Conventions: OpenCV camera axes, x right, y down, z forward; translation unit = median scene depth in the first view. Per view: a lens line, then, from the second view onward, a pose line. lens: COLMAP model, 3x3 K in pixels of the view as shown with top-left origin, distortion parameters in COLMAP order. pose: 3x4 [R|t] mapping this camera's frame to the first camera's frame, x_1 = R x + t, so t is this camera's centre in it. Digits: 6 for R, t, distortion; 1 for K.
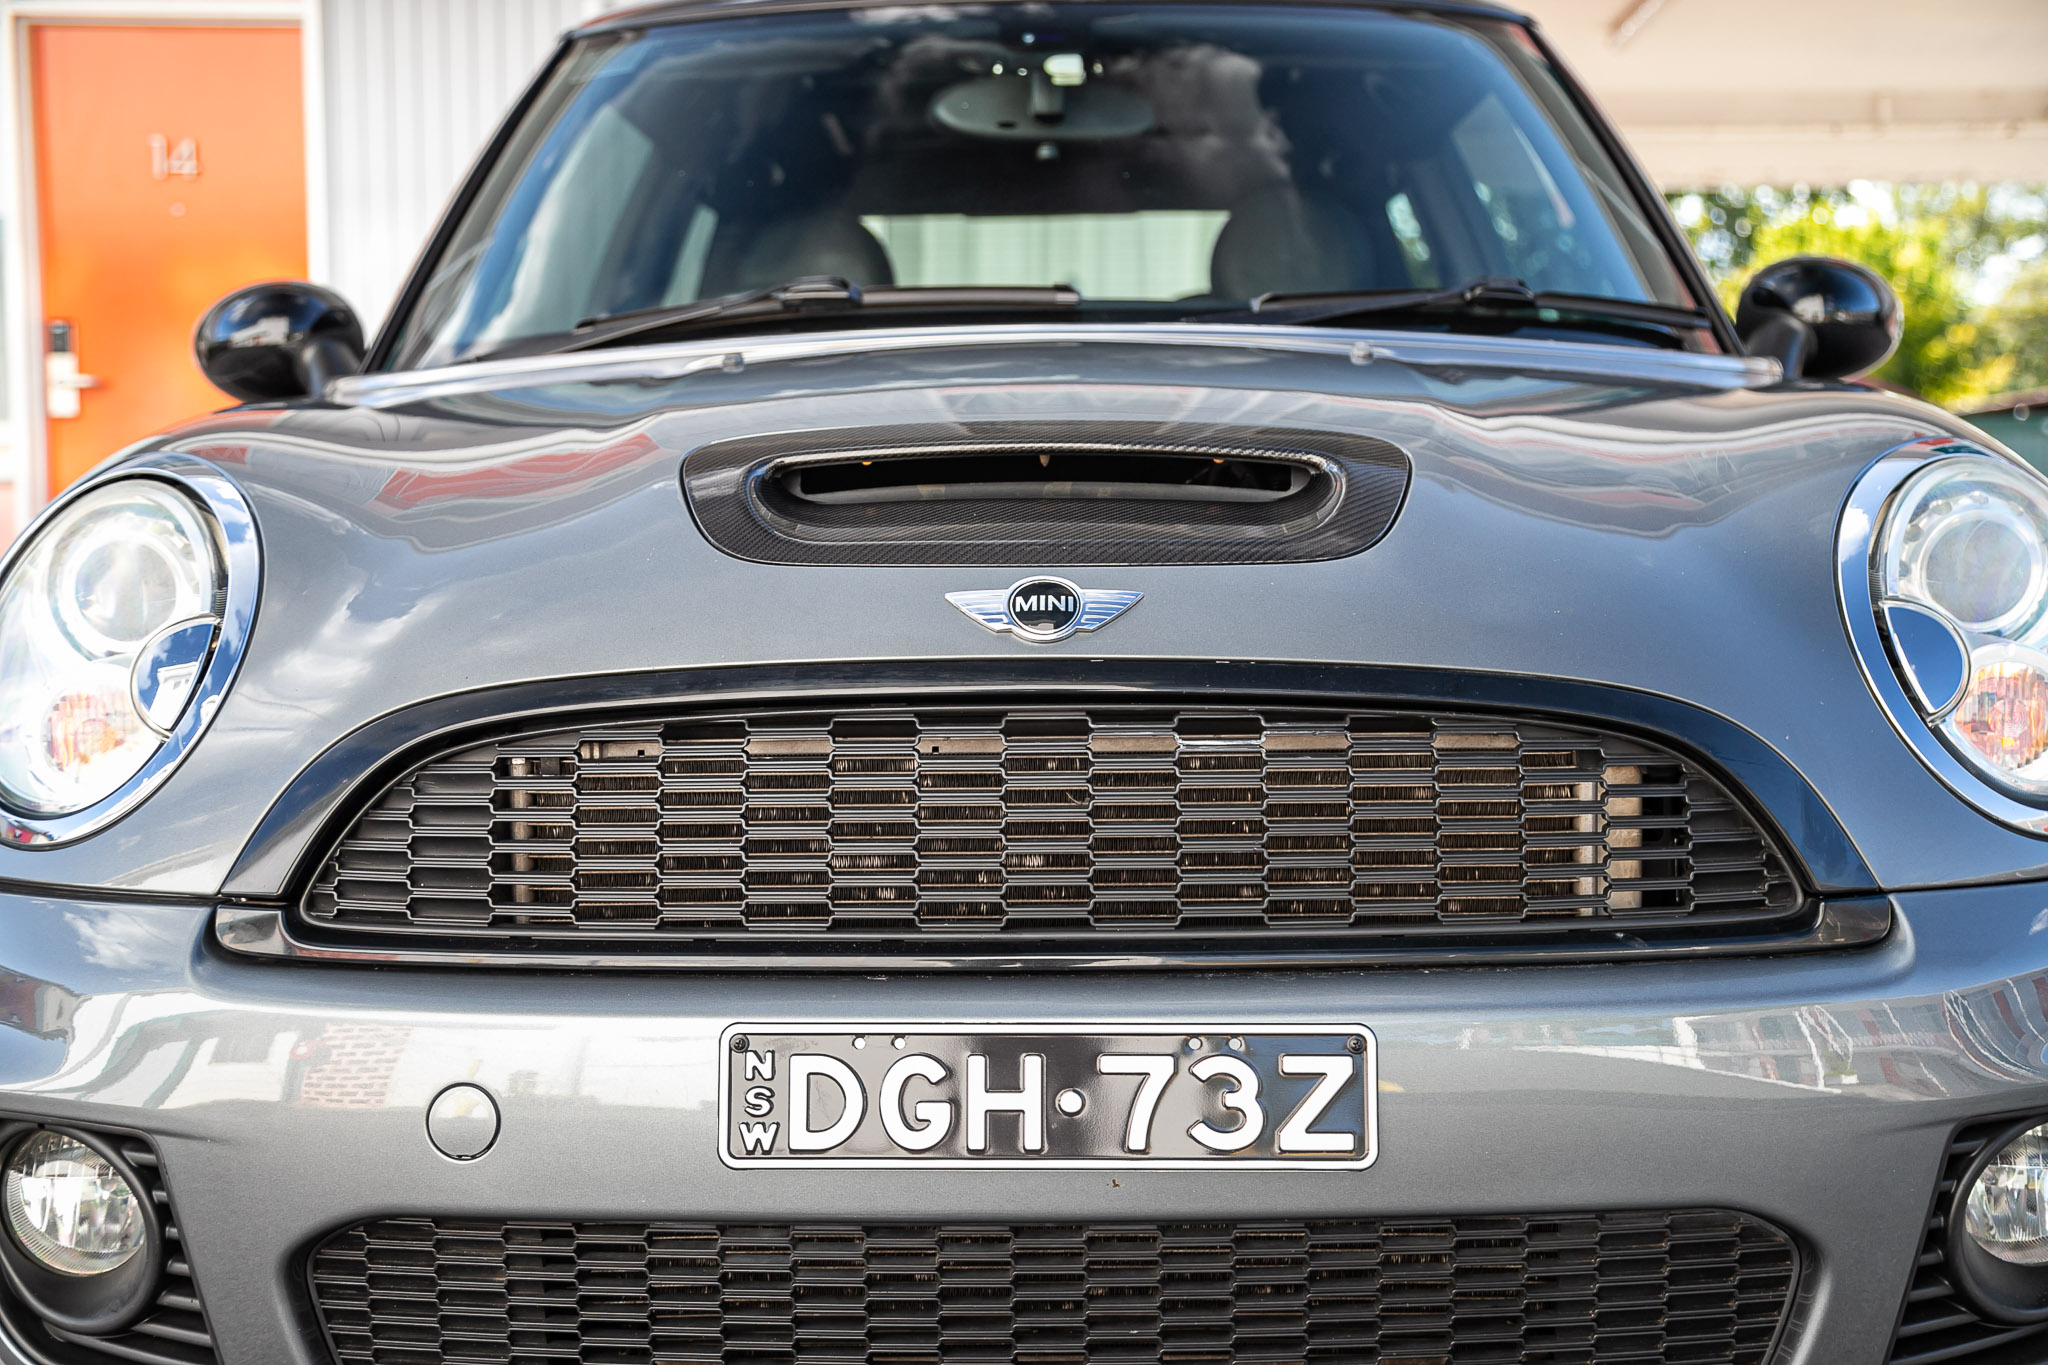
lens RADIAL K [[2658.6, 0, 1024.0], [0, 2658.6, 682.5], [0, 0, 1]] dist [0.093409, 0.091737]
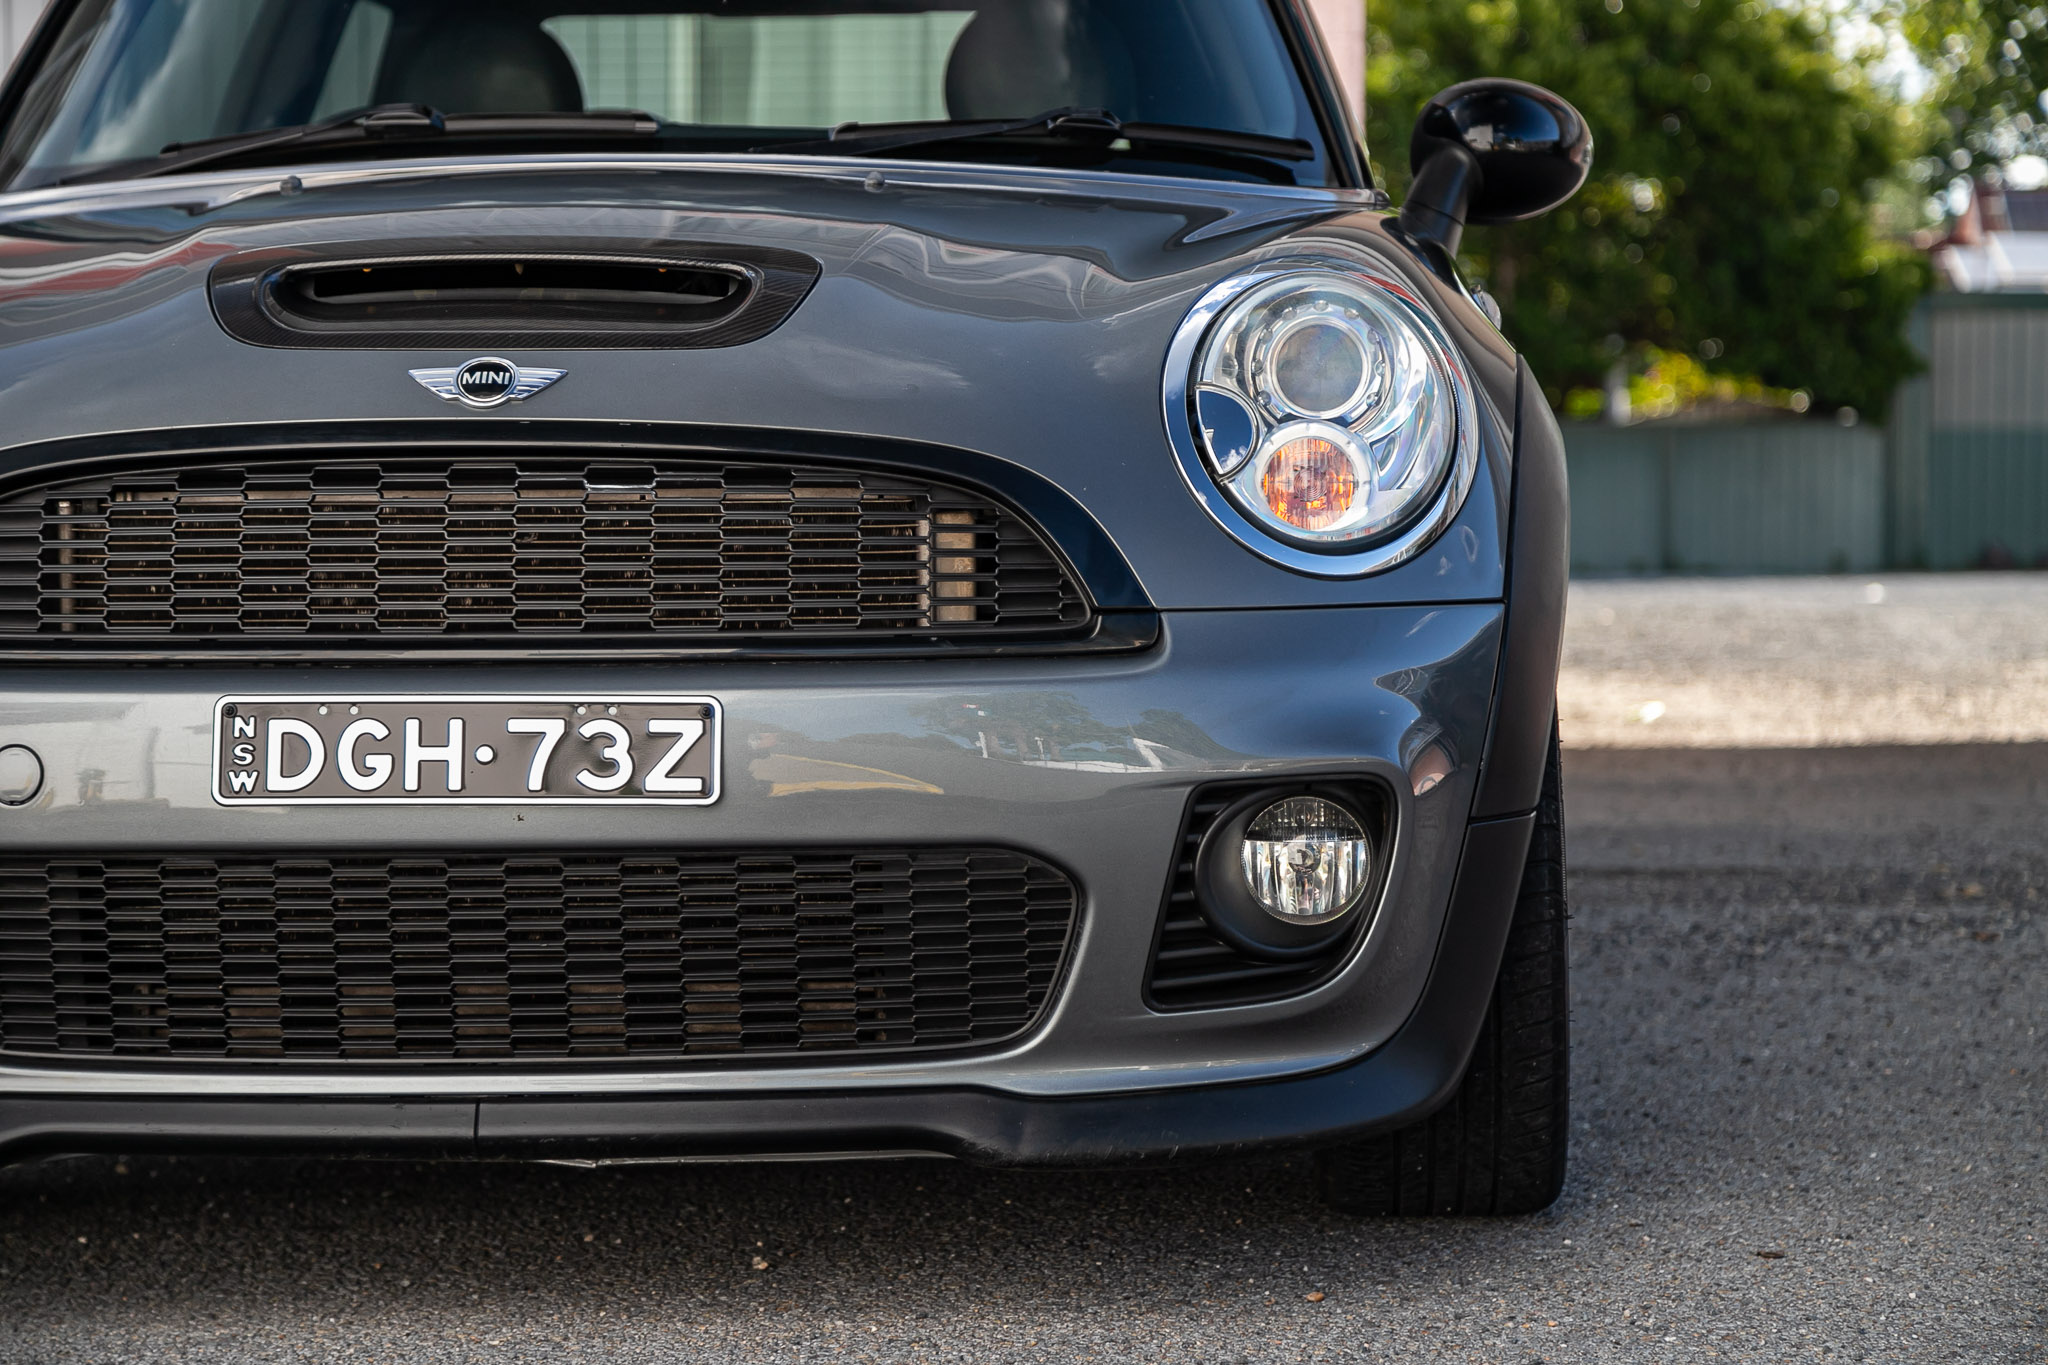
lens RADIAL K [[4795.6, 0, 1024.0], [0, 4795.6, 682.5], [0, 0, 1]] dist [0.273698, 0.374833]
pose [[0.999434, 0.002776, -0.033517, 0.334504], [-0.003493, 0.999766, -0.021345, 0.160084], [0.033450, 0.021450, 0.999210, -1.245417]]
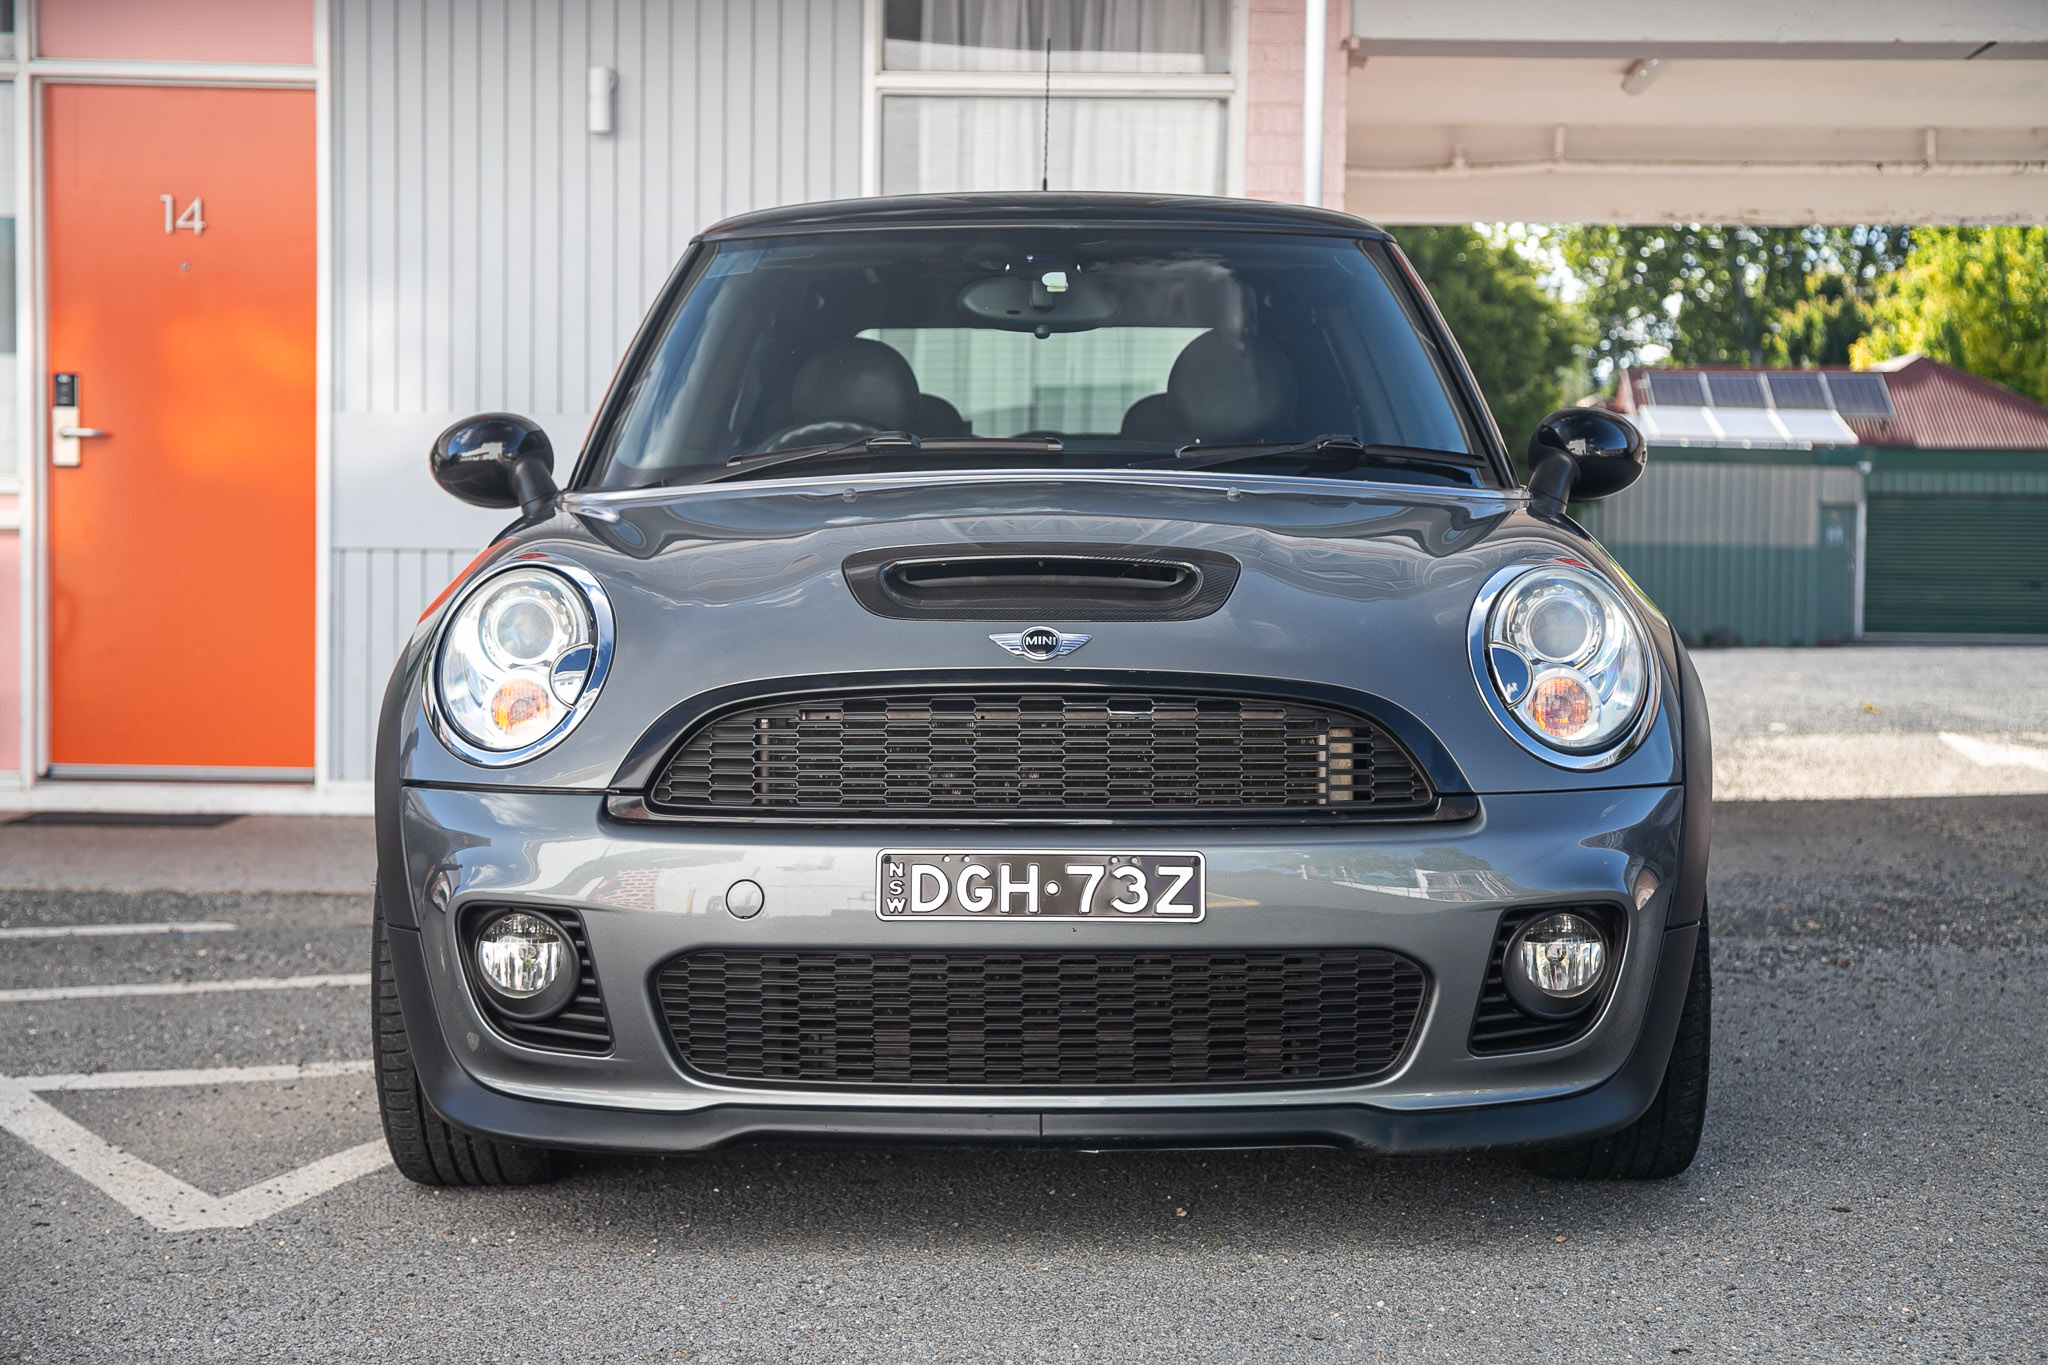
lens RADIAL K [[3535.0, 0, 1024.0], [0, 3535.0, 682.5], [0, 0, 1]] dist [0.178824, 0.275584]
pose [[0.999940, 0.008422, 0.006986, -0.022031], [-0.008228, 0.999592, -0.027367, 0.070559], [-0.007213, 0.027308, 0.999601, -1.548952]]
